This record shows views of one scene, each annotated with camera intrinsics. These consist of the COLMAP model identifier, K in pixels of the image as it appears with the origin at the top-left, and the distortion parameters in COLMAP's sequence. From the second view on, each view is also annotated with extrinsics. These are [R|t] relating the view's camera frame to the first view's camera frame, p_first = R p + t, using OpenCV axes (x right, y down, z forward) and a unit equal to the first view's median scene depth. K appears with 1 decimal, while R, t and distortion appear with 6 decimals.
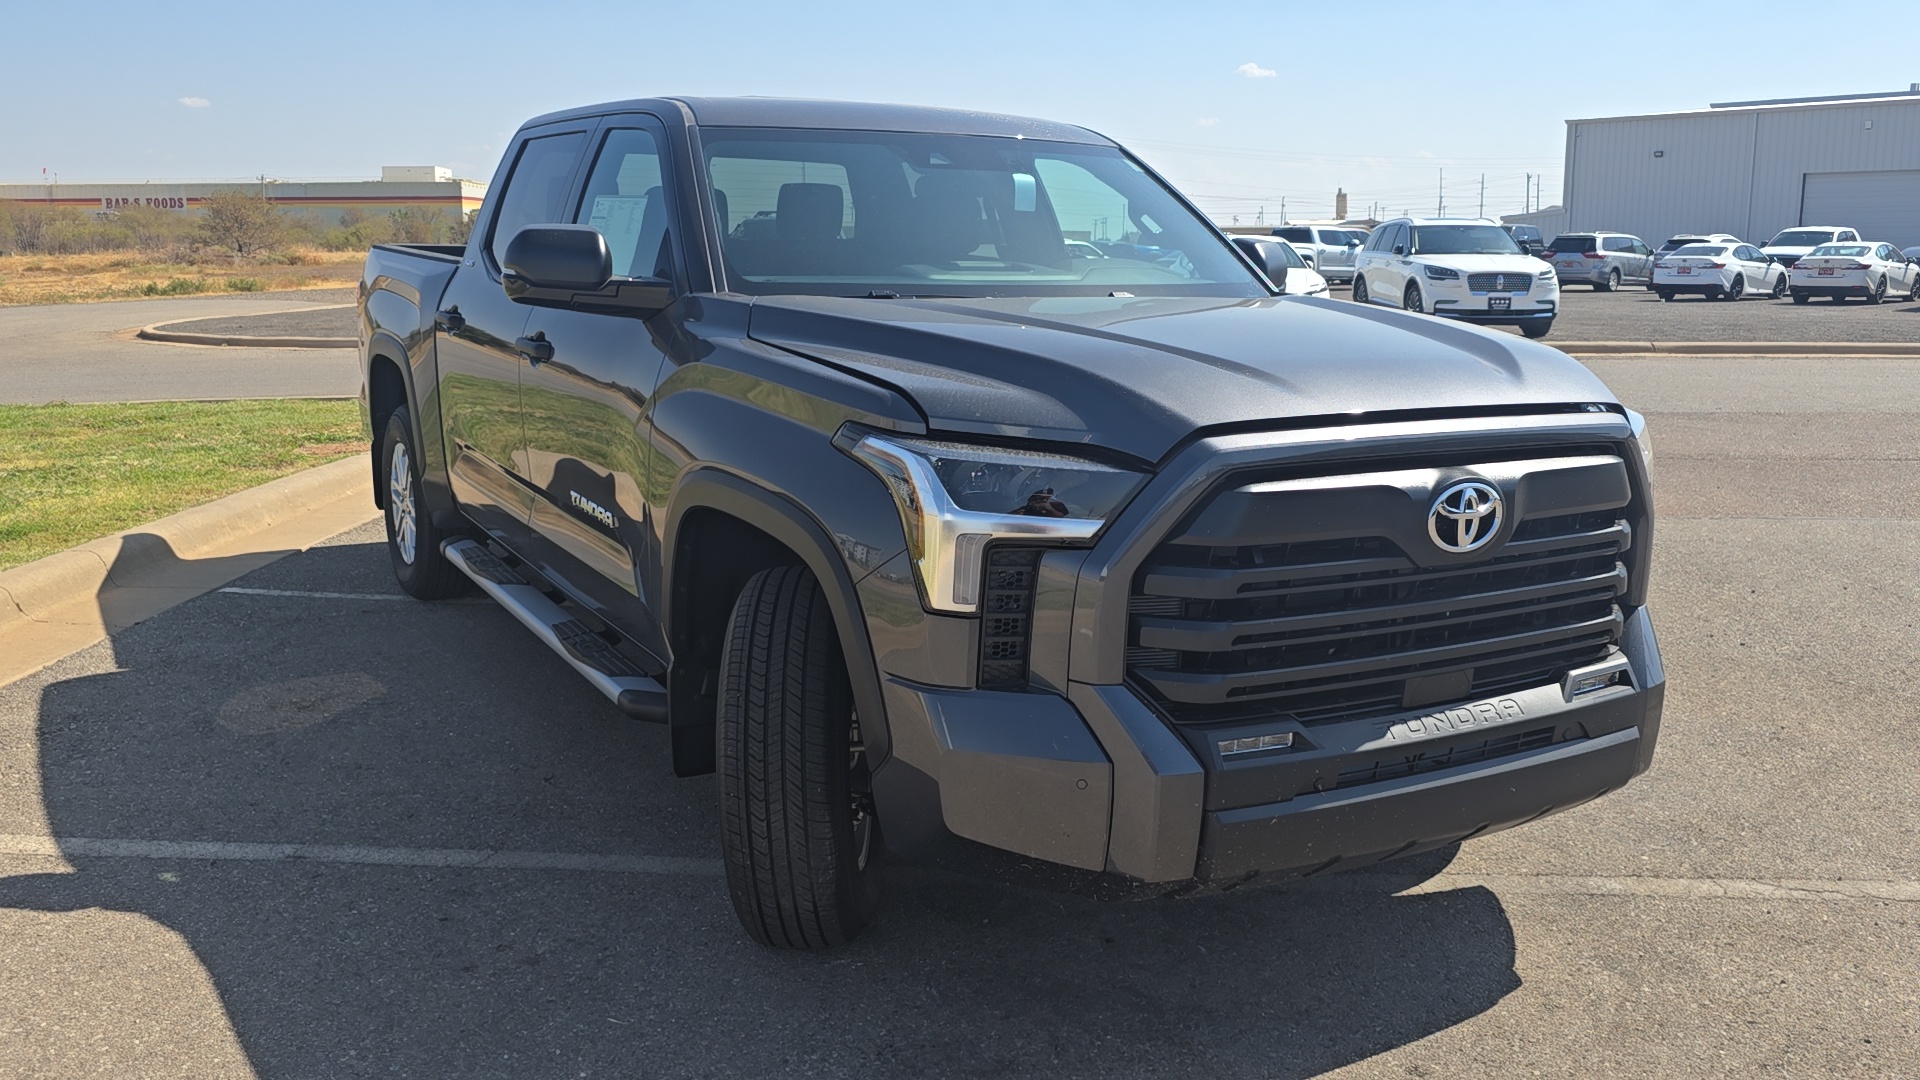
lens RADIAL K [[1594.9, 0, 955.4], [0, 1594.9, 571.4], [0, 0, 1]] dist [0.004463, -0.009316]
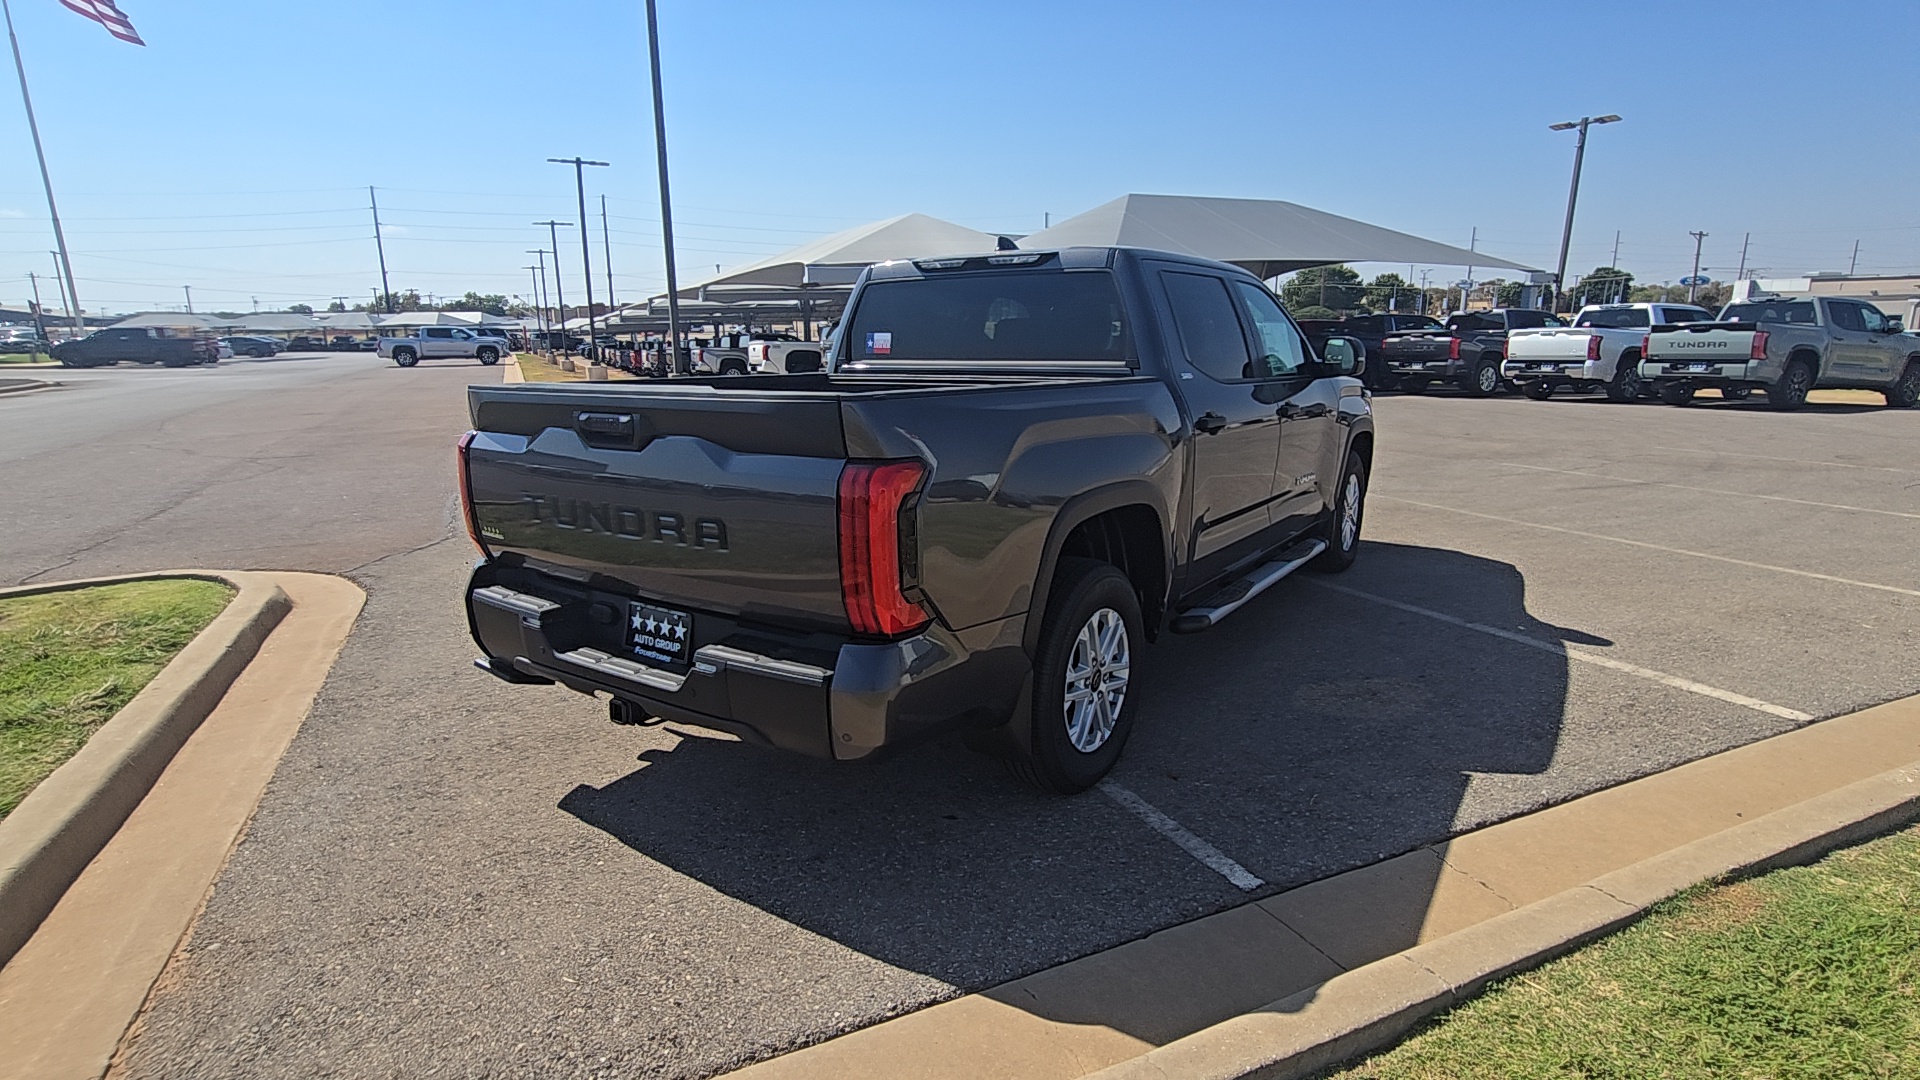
lens RADIAL K [[974.8, 0, 949.7], [0, 974.8, 542.6], [0, 0, 1]] dist [-0.000080, 0.000396]
pose [[-0.430505, -0.198429, 0.880506, -1.131397], [0.195412, 0.931907, 0.305555, -0.427763], [-0.881181, 0.303605, -0.362416, 1.855978]]
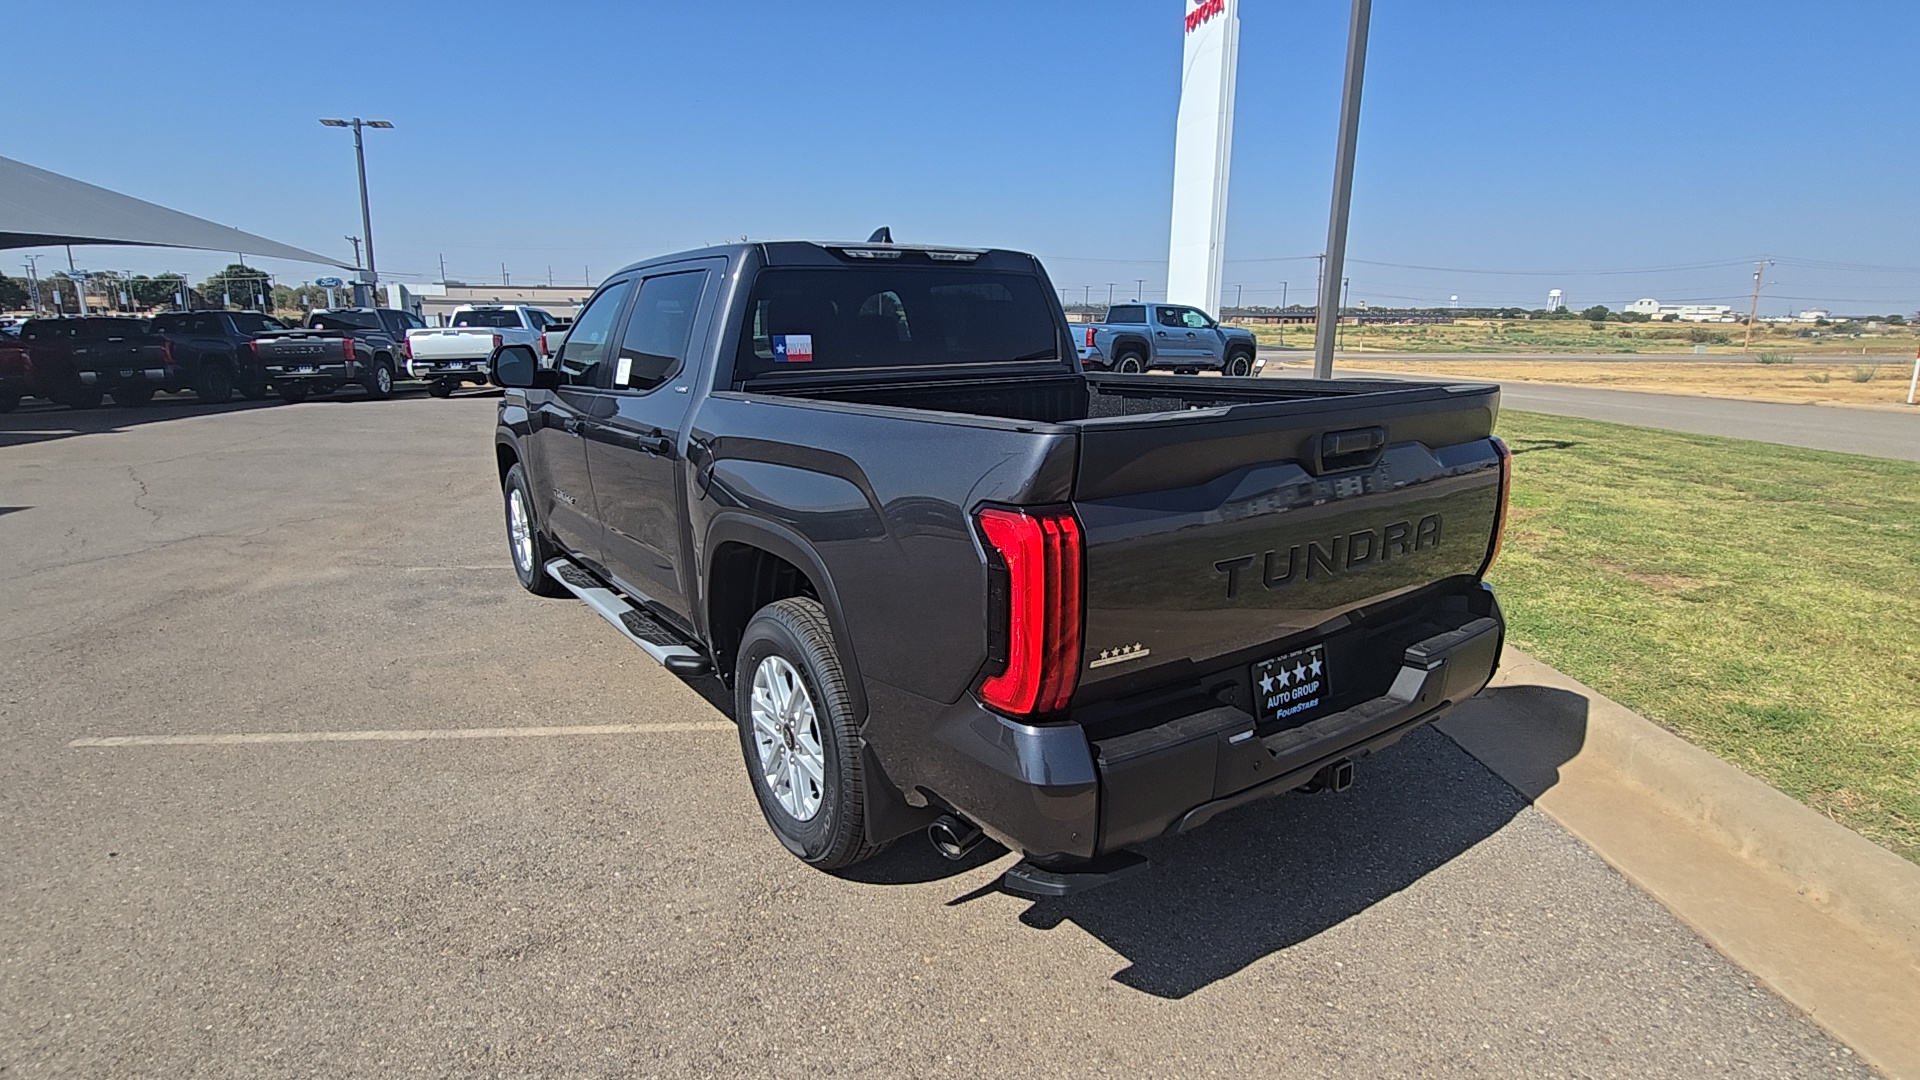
lens RADIAL K [[974.8, 0, 945.9], [0, 974.8, 548.0], [0, 0, 1]] dist [-0.000080, 0.000396]
pose [[-0.996119, 0.014447, -0.086822, -0.175031], [-0.024132, 0.903809, 0.427256, -0.523127], [0.084643, 0.427693, -0.899952, 2.295683]]
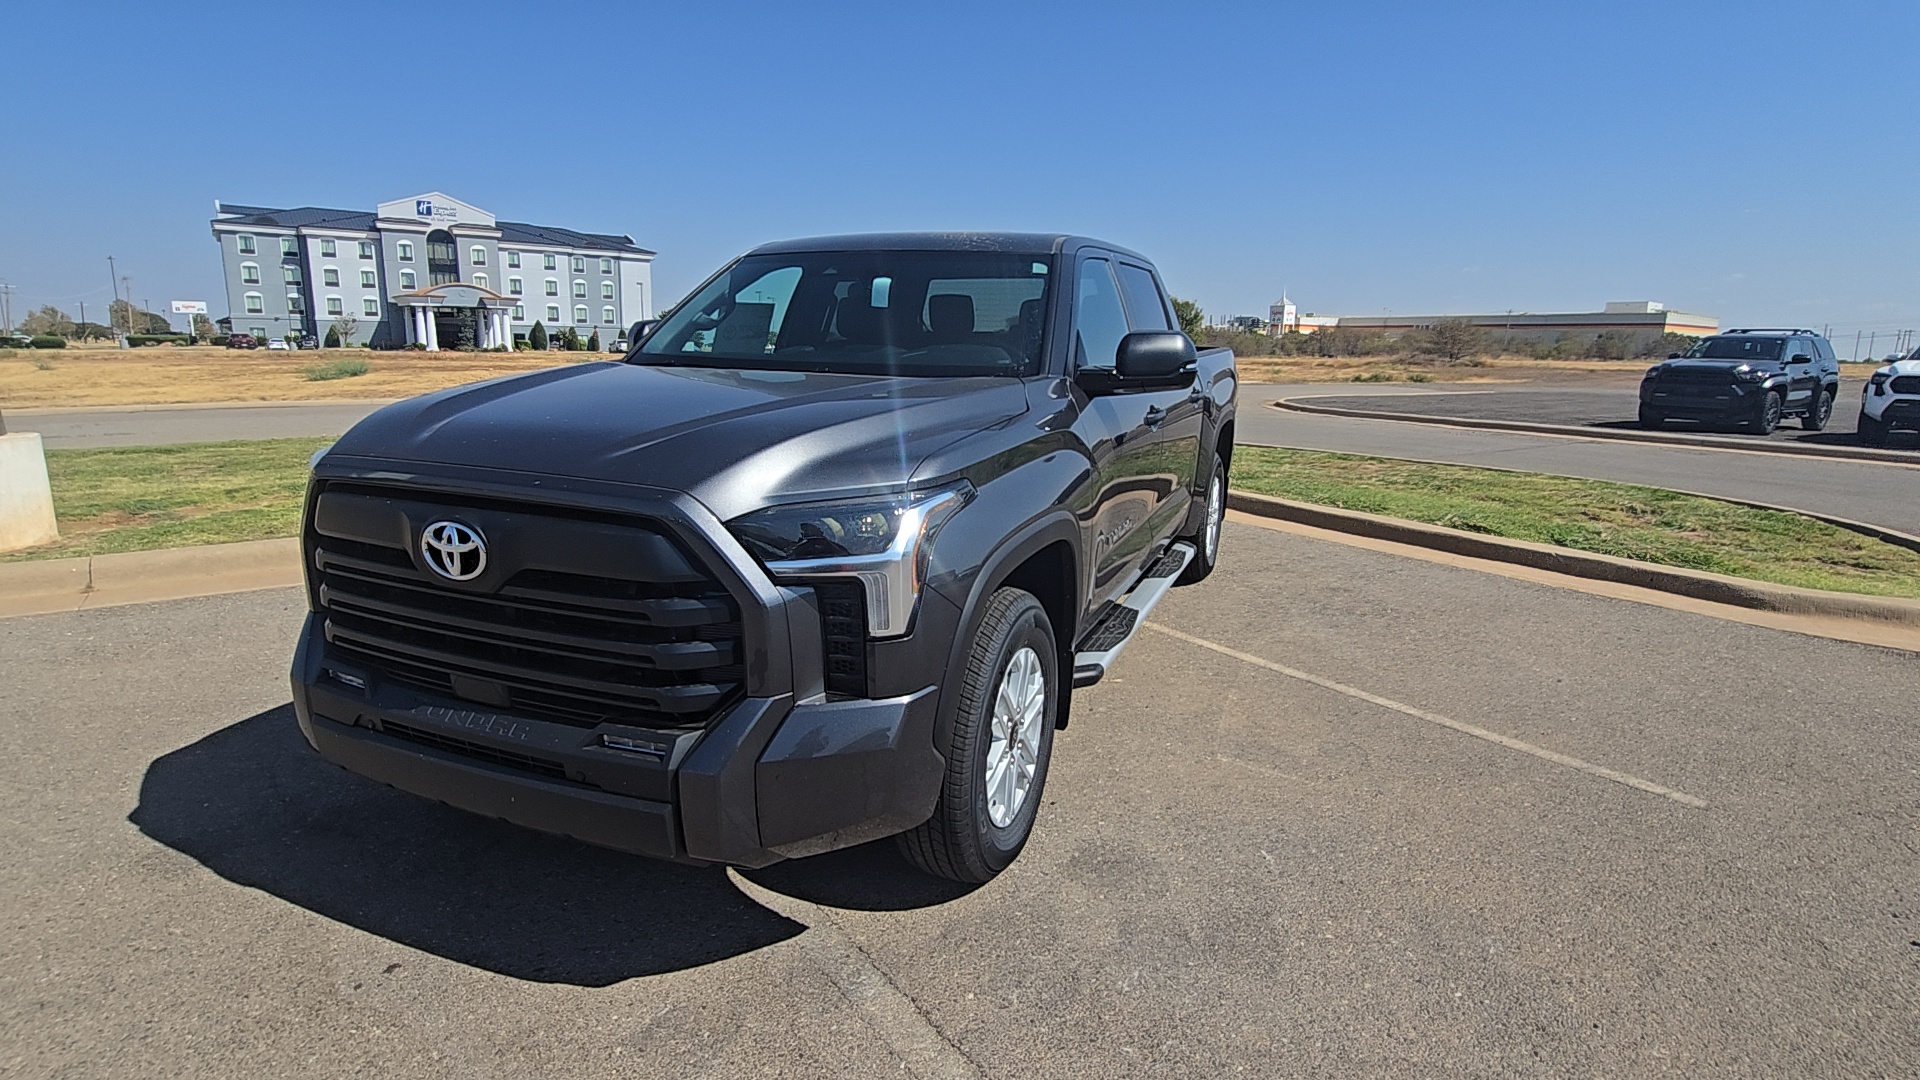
lens RADIAL K [[974.8, 0, 942.6], [0, 974.8, 575.5], [0, 0, 1]] dist [-0.000080, 0.000396]
pose [[0.598200, 0.196651, -0.776843, 0.746459], [-0.180060, 0.977618, 0.108822, -0.108517], [0.780855, 0.074781, 0.620220, 0.566860]]
